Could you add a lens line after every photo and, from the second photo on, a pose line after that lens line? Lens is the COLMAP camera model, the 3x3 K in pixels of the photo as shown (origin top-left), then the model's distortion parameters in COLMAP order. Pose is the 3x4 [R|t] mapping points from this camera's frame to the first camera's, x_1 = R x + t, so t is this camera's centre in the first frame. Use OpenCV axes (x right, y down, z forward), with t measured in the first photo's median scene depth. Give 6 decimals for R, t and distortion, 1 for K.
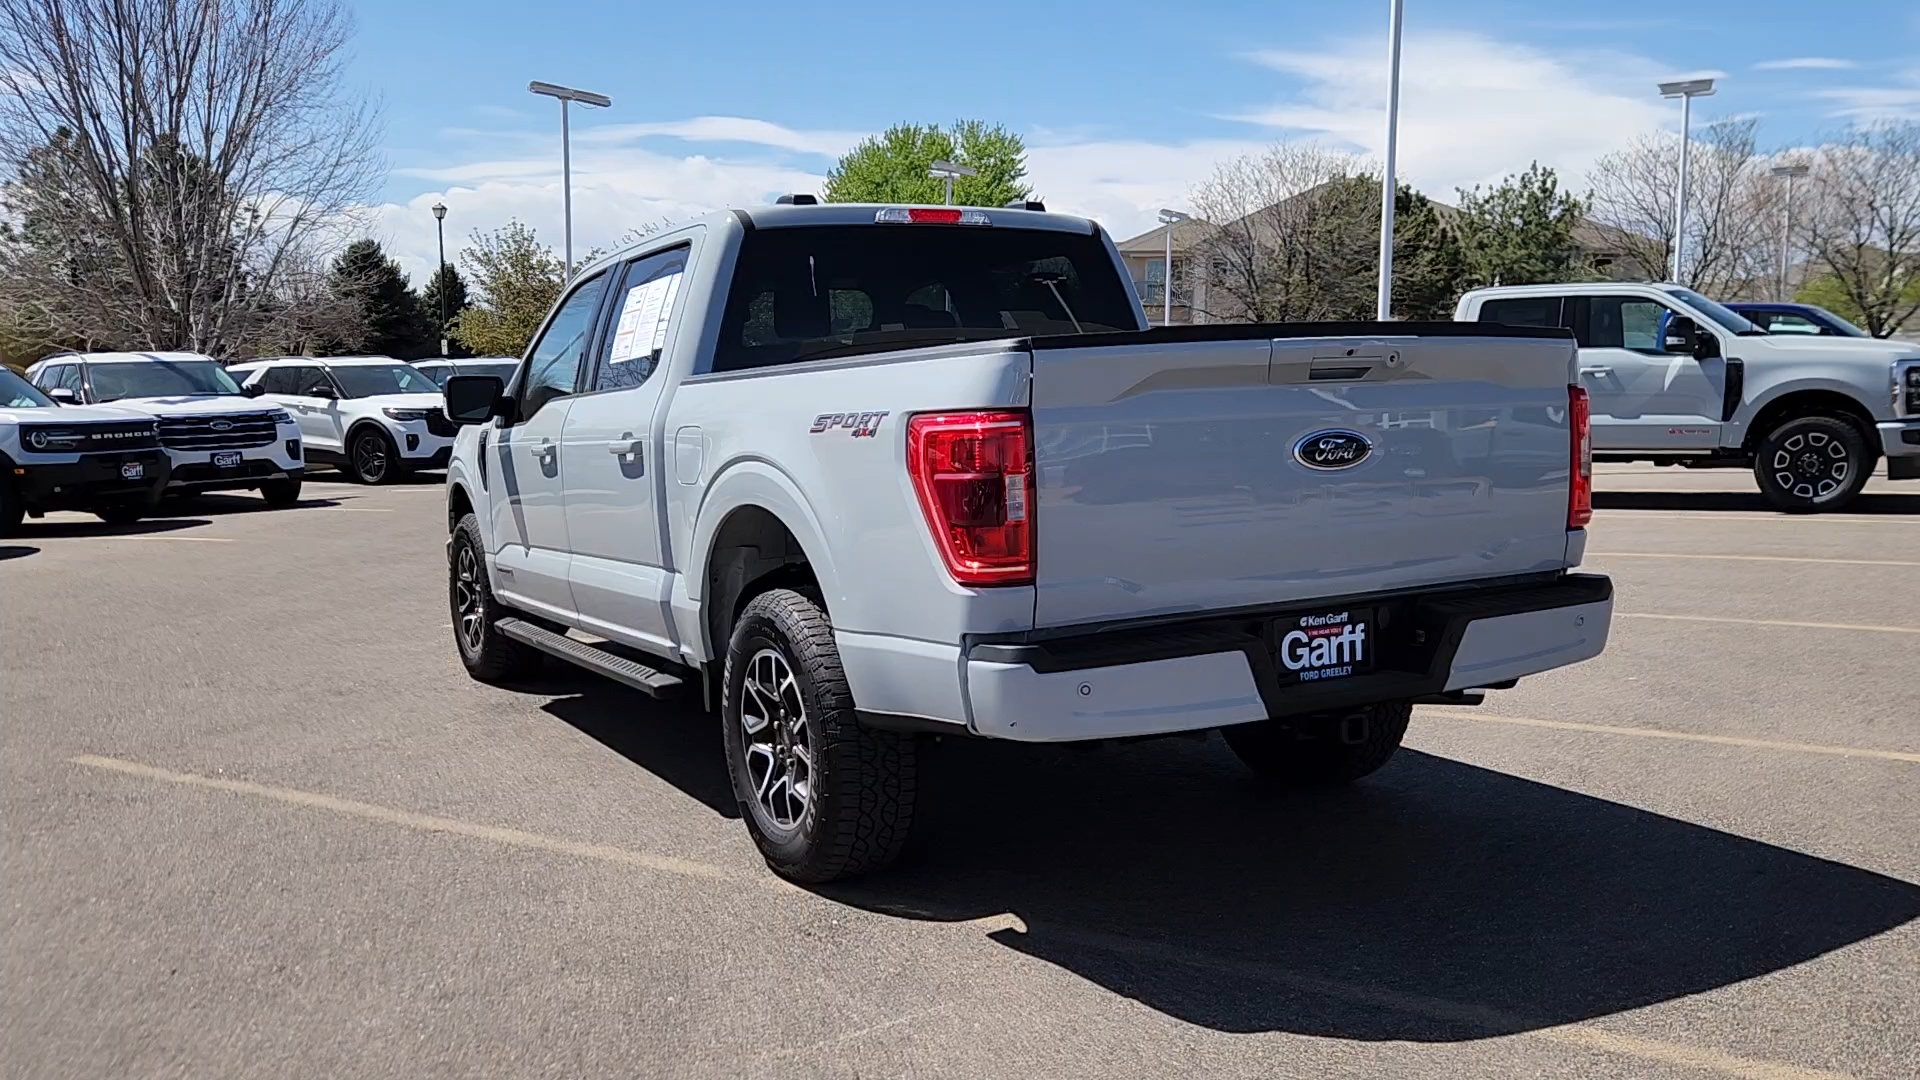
lens RADIAL K [[1626.1, 0, 943.0], [0, 1626.1, 540.2], [0, 0, 1]] dist [0.032954, -0.022534]
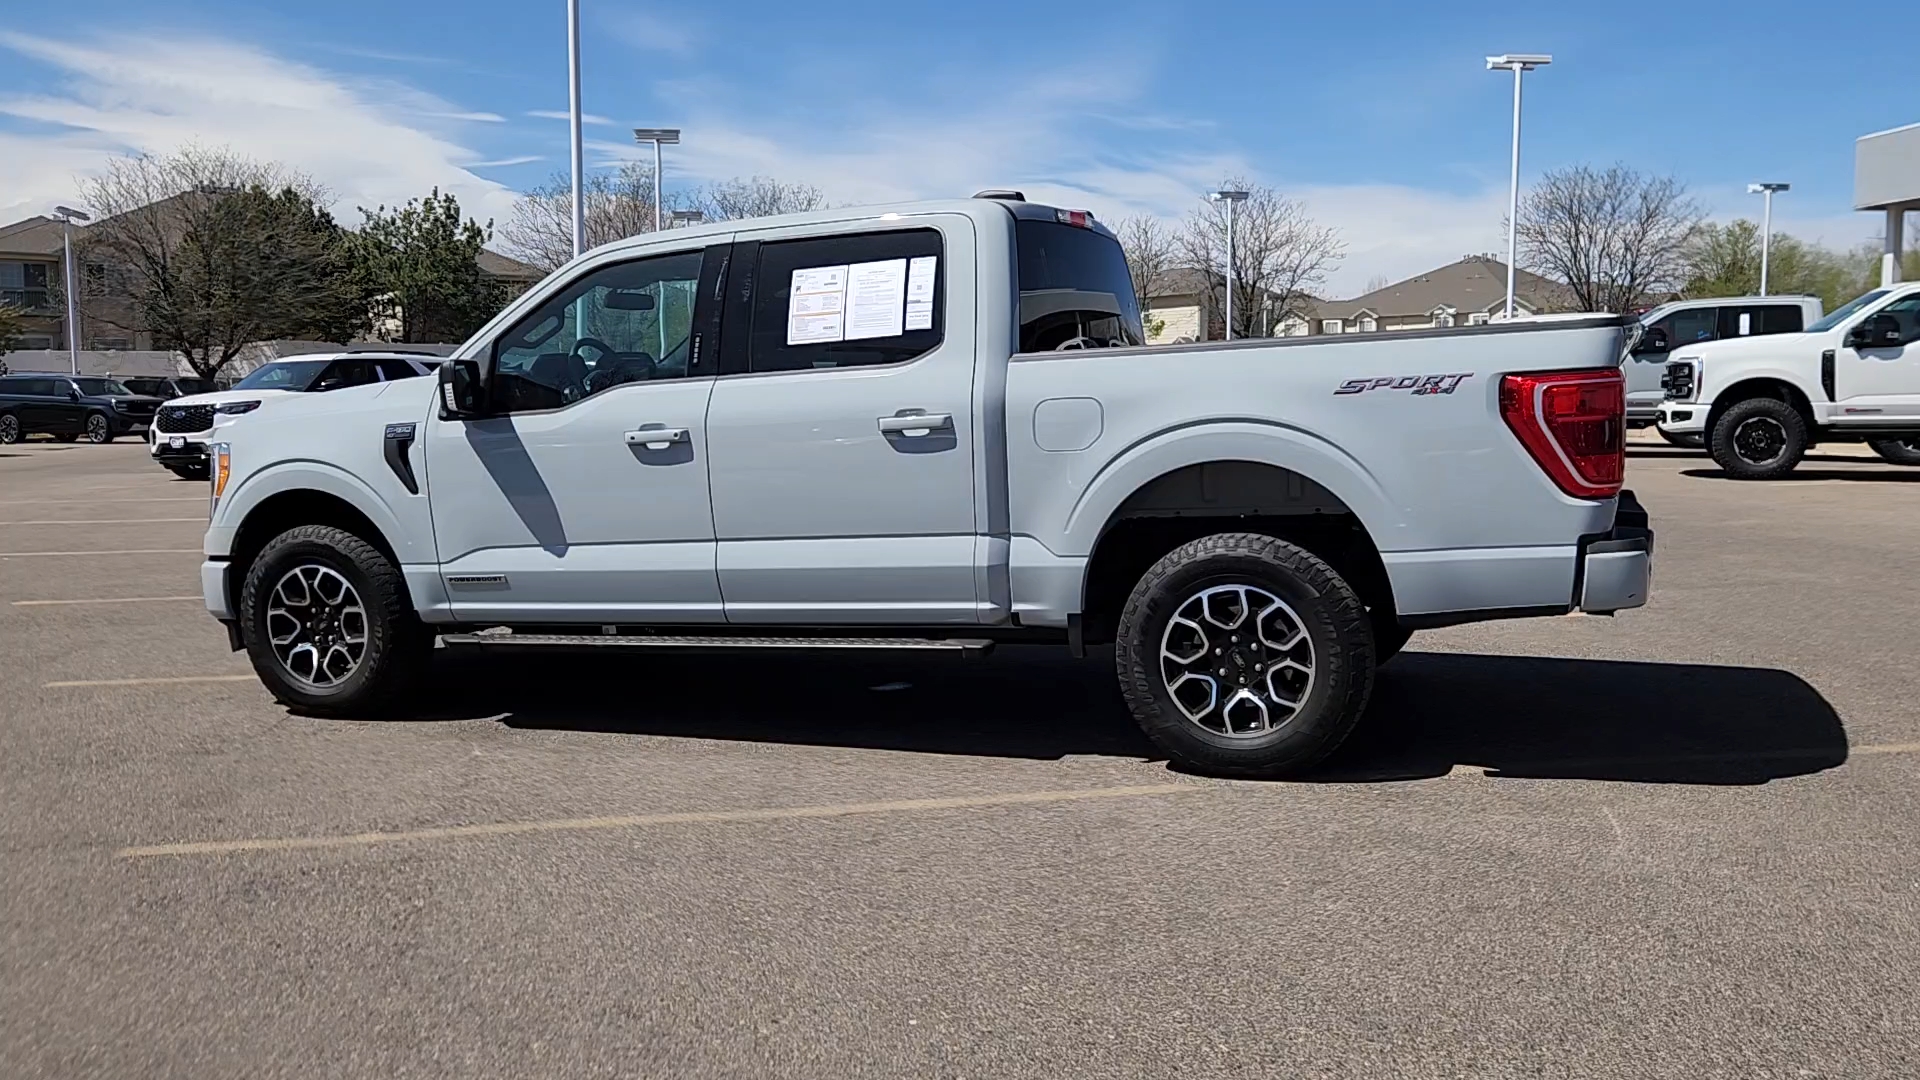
lens RADIAL K [[1626.1, 0, 942.5], [0, 1626.1, 534.4], [0, 0, 1]] dist [0.032954, -0.022534]
pose [[0.771541, -0.057733, 0.633555, -0.830448], [0.068745, 0.997608, 0.007190, 0.006960], [-0.632454, 0.038006, 0.773665, 0.190253]]
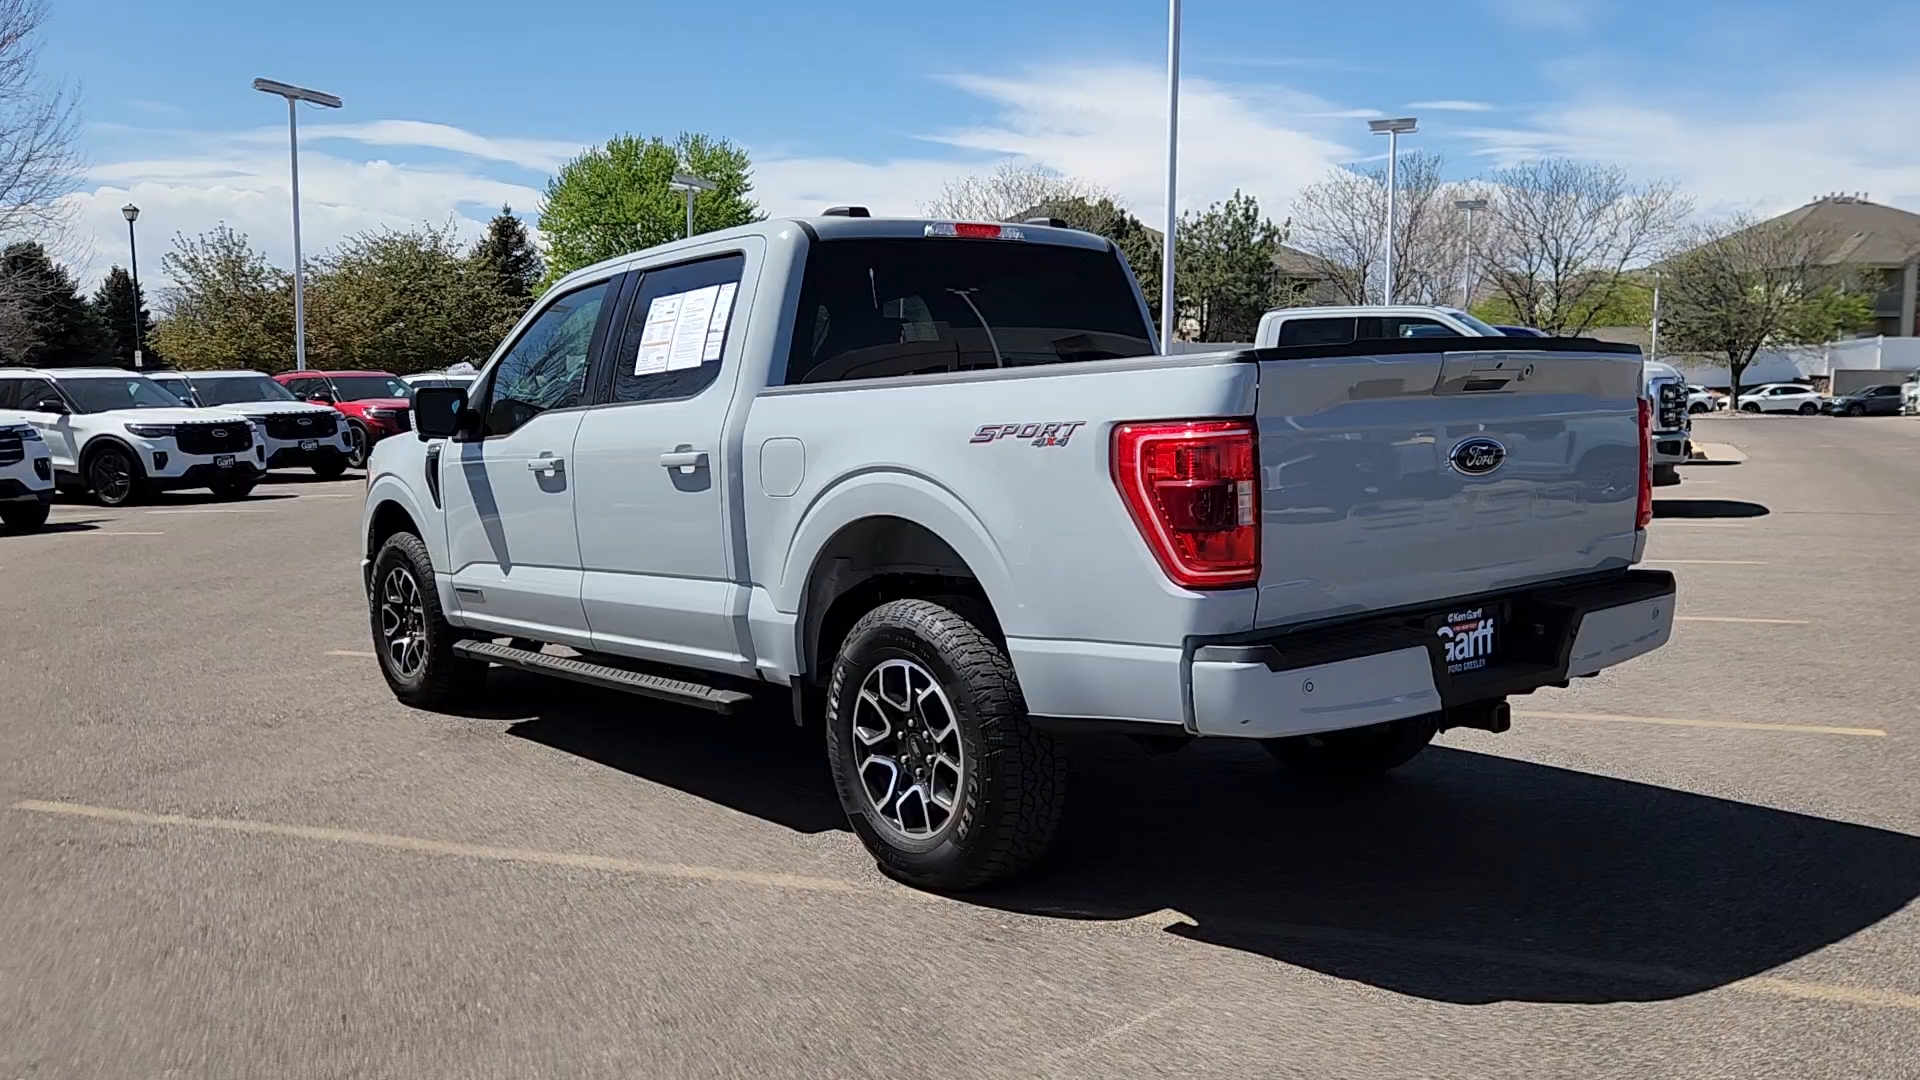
lens RADIAL K [[1626.1, 0, 949.0], [0, 1626.1, 541.0], [0, 0, 1]] dist [0.032954, -0.022534]
pose [[0.983581, -0.014764, 0.179864, -0.212538], [0.016437, 0.999834, -0.007815, 0.001909], [-0.179719, 0.010643, 0.983660, 0.007232]]
